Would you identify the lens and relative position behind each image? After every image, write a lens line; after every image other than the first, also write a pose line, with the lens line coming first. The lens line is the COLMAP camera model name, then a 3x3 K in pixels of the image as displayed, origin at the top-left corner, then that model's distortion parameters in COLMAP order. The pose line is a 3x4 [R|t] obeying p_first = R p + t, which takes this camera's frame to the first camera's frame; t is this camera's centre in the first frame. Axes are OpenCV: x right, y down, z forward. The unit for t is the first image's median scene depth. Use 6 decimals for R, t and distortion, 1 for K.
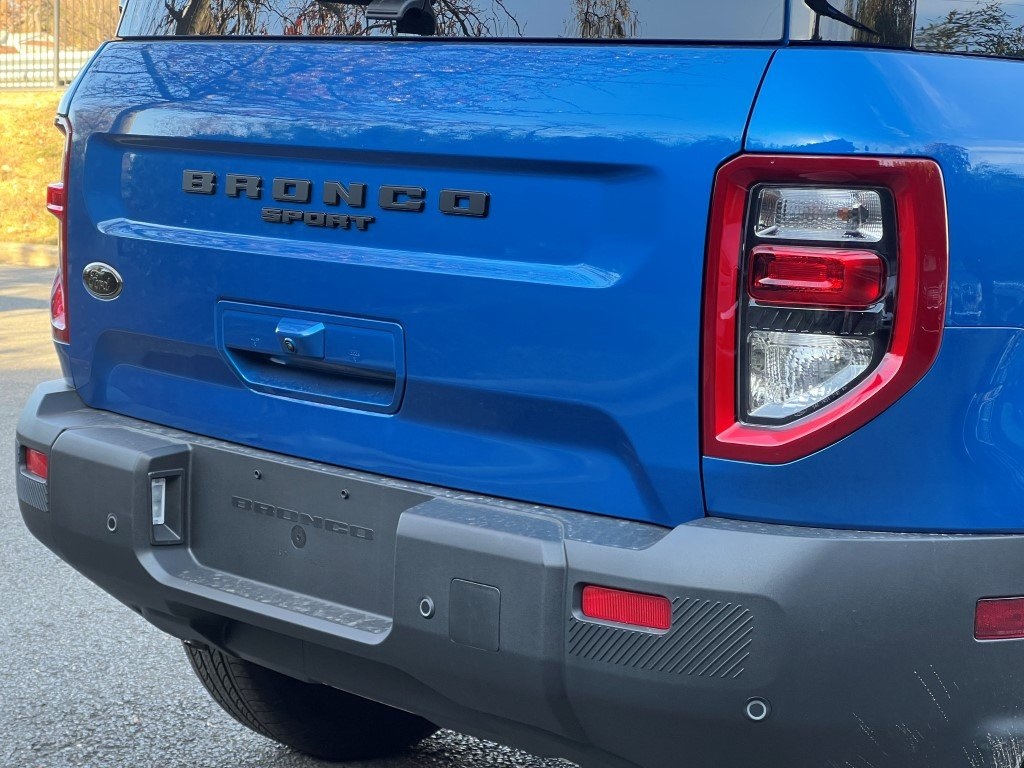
lens RADIAL K [[2263.0, 0, 509.3], [0, 2263.0, 386.5], [0, 0, 1]] dist [0.188202, 0.000000]
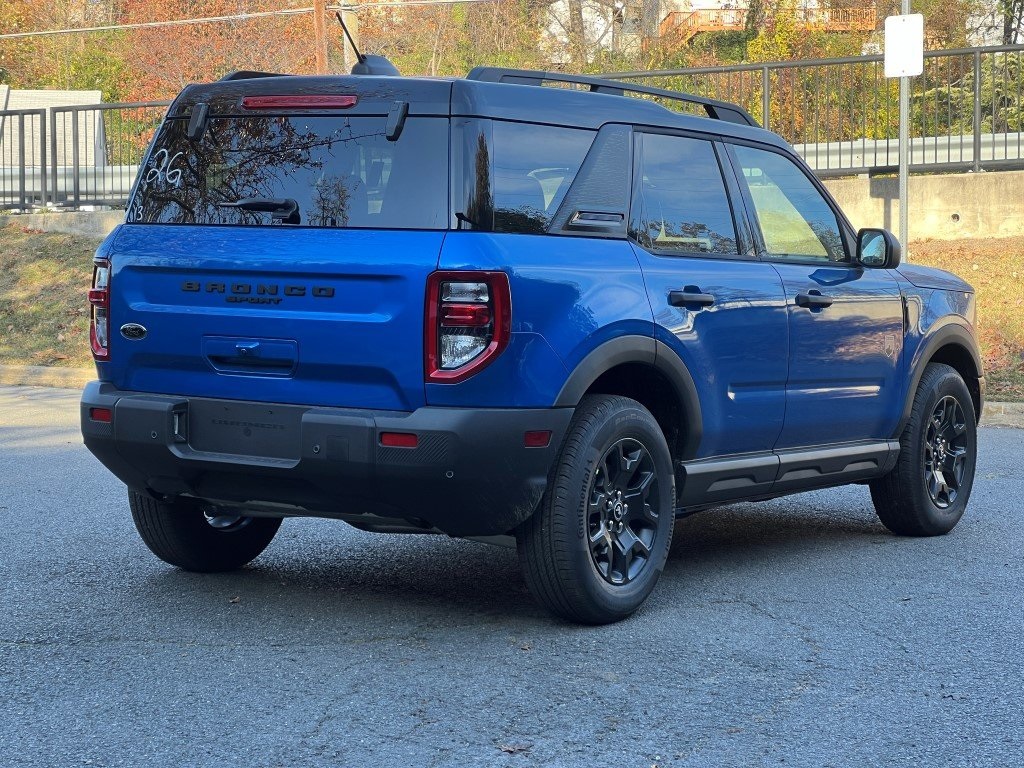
lens RADIAL K [[2263.0, 0, 512.7], [0, 2263.0, 384.2], [0, 0, 1]] dist [0.188202, 0.000000]
pose [[0.971924, -0.029825, 0.233395, -0.438052], [0.041321, 0.998153, -0.044522, 0.155309], [-0.231636, 0.052917, 0.971362, -1.621539]]
